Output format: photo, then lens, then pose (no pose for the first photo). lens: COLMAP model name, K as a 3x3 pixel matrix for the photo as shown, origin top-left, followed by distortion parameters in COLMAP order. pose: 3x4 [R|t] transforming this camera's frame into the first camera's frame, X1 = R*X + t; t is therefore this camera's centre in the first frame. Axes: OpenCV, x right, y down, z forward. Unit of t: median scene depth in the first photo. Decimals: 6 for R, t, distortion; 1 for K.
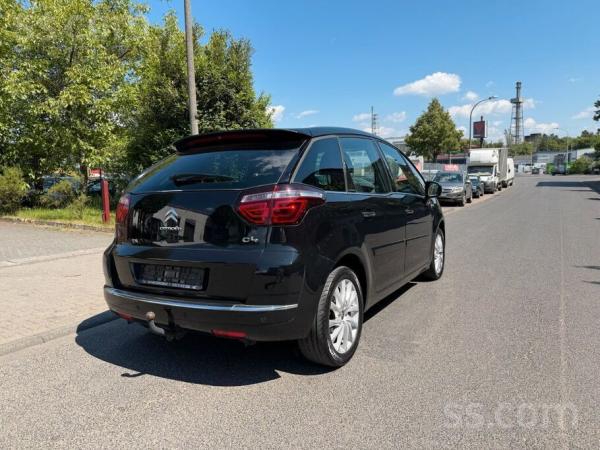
lens RADIAL K [[418.4, 0, 300.0], [0, 418.4, 225.0], [0, 0, 1]] dist [0.055441, -0.073657]
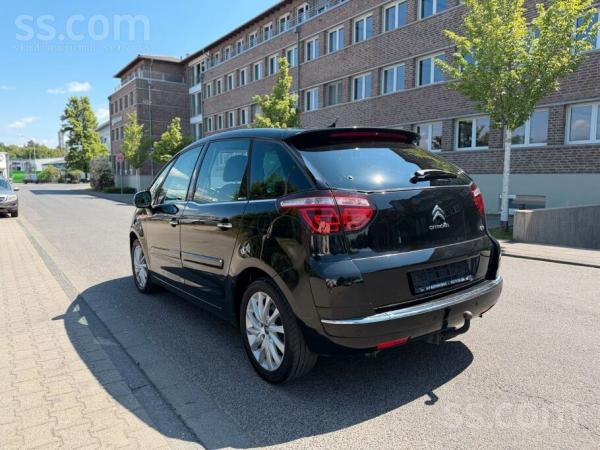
lens RADIAL K [[413.4, 0, 300.0], [0, 413.4, 225.0], [0, 0, 1]] dist [0.054338, -0.067040]
pose [[0.395135, -0.070691, 0.915899, -0.314445], [0.088713, 0.995311, 0.038548, -0.014549], [-0.914329, 0.066021, 0.399553, 0.218589]]
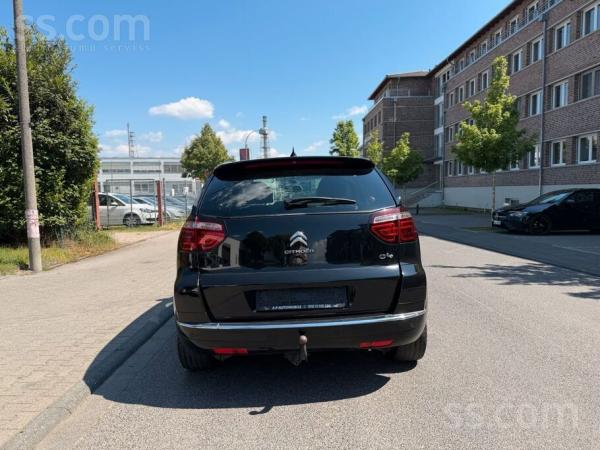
lens RADIAL K [[418.4, 0, 300.0], [0, 418.4, 225.0], [0, 0, 1]] dist [0.055441, -0.073657]
pose [[0.850717, -0.026351, 0.524964, -0.199535], [0.052255, 0.998035, -0.034584, -0.004736], [-0.523021, 0.056853, 0.850422, 0.034132]]
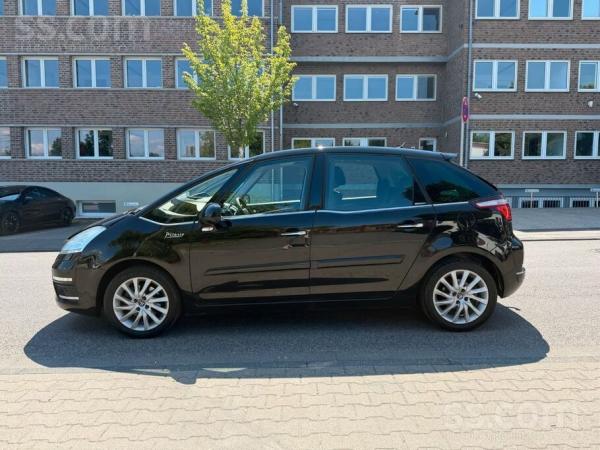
lens RADIAL K [[418.4, 0, 300.0], [0, 418.4, 225.0], [0, 0, 1]] dist [0.055441, -0.073657]
pose [[-0.520565, -0.042089, 0.852784, -0.326182], [0.107924, 0.987530, 0.114619, -0.055244], [-0.846974, 0.151703, -0.509531, 0.603243]]
